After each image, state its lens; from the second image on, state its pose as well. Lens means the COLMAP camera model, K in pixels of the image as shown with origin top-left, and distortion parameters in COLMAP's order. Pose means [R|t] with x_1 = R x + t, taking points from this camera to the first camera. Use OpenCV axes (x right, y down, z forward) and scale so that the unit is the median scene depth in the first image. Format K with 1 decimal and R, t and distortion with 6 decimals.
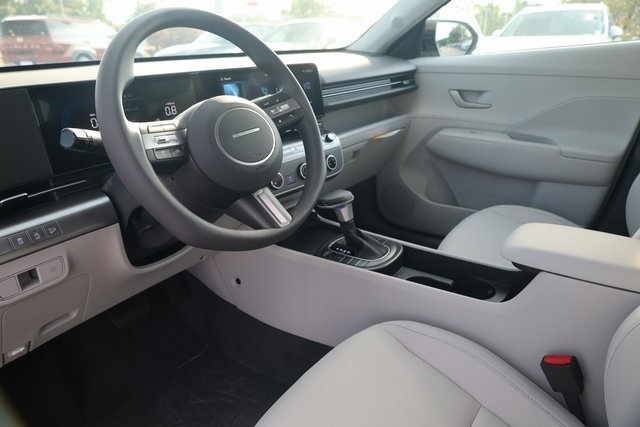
lens RADIAL K [[457.9, 0, 332.1], [0, 457.9, 217.9], [0, 0, 1]] dist [-0.003591, 0.000197]
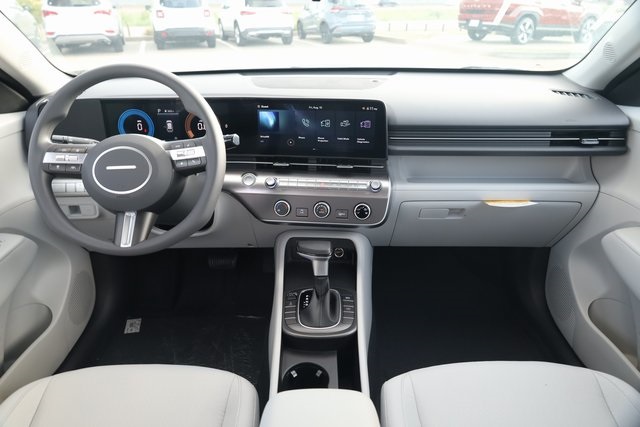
lens RADIAL K [[457.9, 0, 321.2], [0, 457.9, 217.7], [0, 0, 1]] dist [-0.003591, 0.000197]
pose [[0.551699, 0.382006, -0.741418, 0.576191], [-0.308430, 0.919371, 0.244187, -0.279065], [0.774919, 0.093958, 0.625038, 0.335269]]
